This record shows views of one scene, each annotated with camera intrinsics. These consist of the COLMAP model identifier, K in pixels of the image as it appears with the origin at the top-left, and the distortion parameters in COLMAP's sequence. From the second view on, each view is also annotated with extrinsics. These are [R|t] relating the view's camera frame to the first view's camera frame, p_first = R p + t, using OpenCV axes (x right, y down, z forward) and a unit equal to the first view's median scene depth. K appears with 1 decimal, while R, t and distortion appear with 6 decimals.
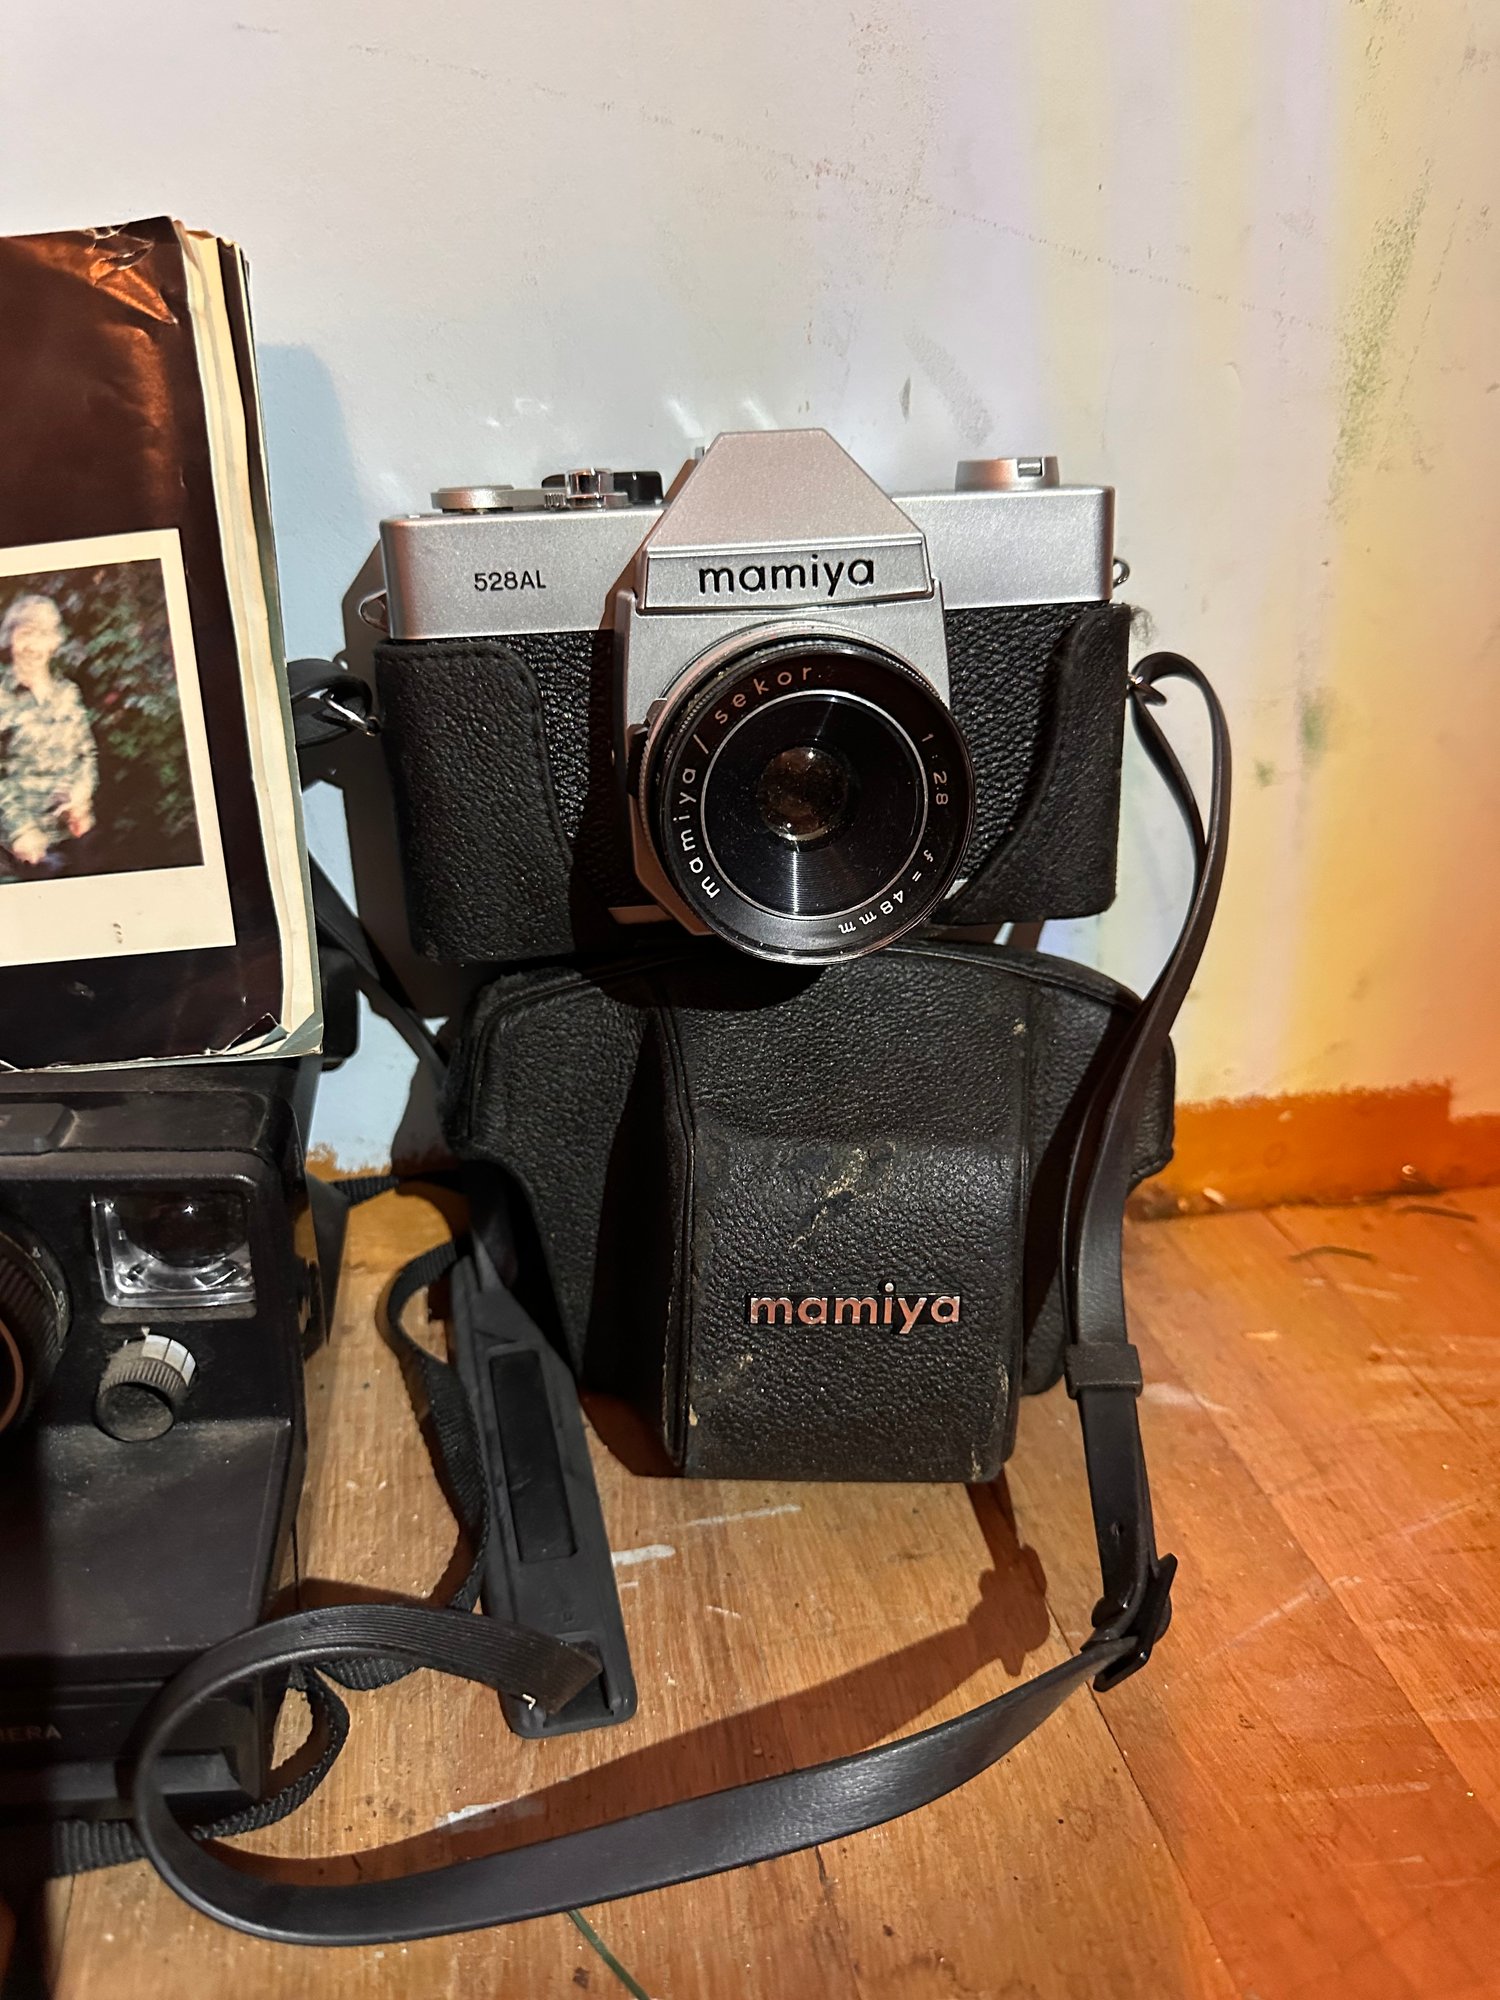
lens RADIAL K [[1377.5, 0, 719.3], [0, 1377.5, 1007.0], [0, 0, 1]] dist [0.036061, -0.096849]
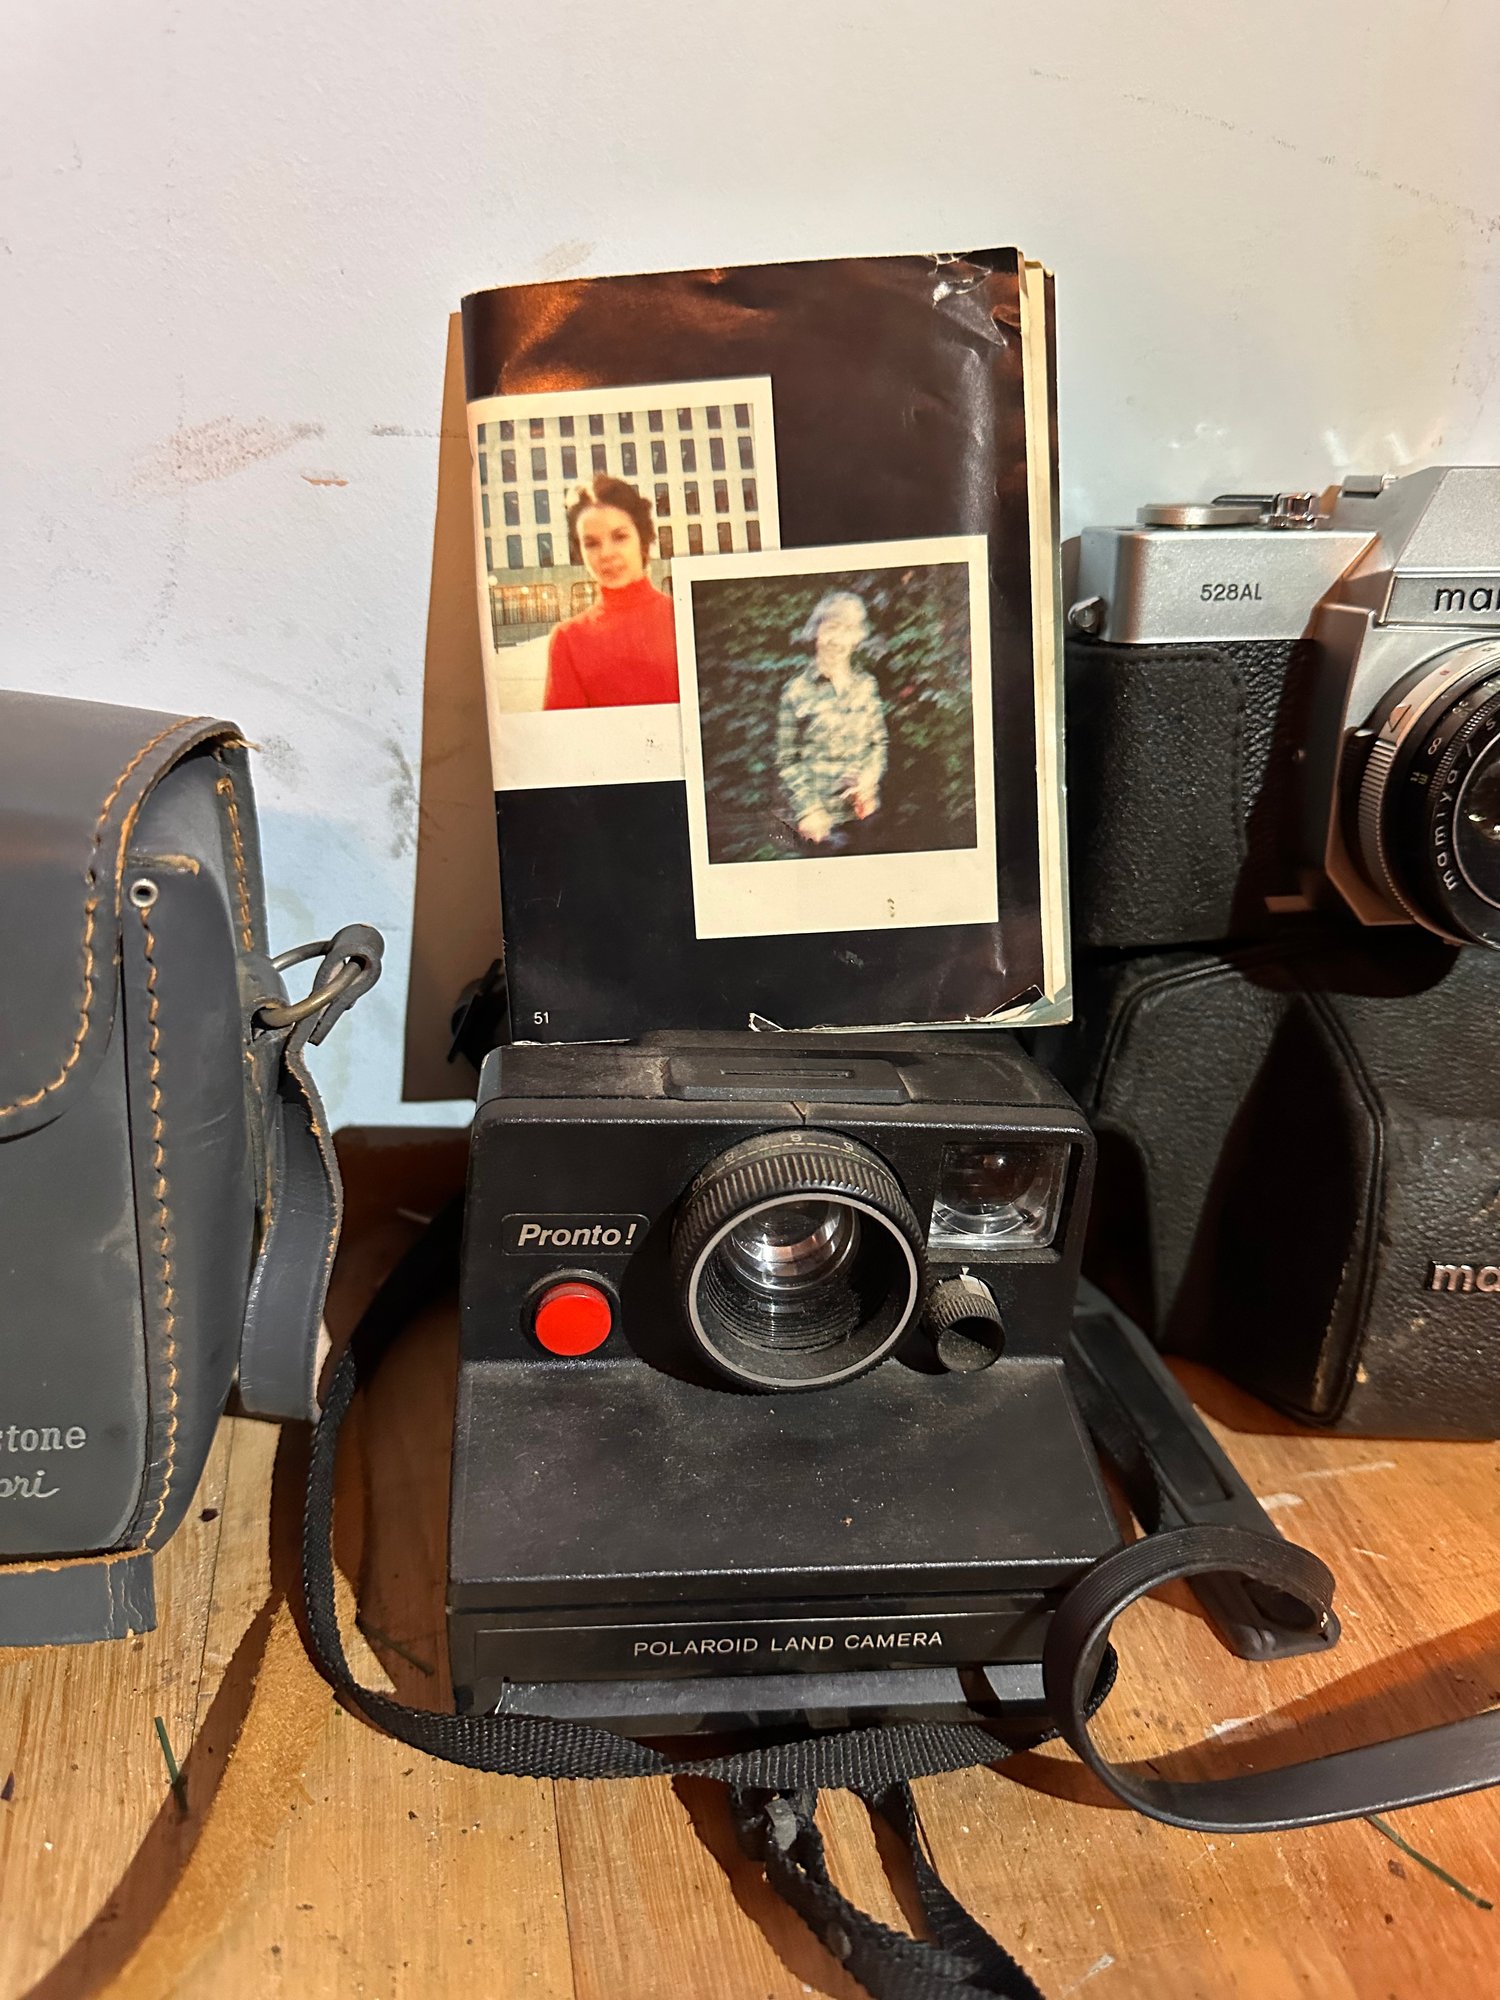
lens RADIAL K [[1377.5, 0, 719.3], [0, 1377.5, 1007.0], [0, 0, 1]] dist [0.036061, -0.096849]
pose [[0.999473, 0.032321, -0.002965, -0.569673], [-0.032294, 0.999441, 0.008635, 0.018748], [0.003243, -0.008535, 0.999958, -0.081940]]
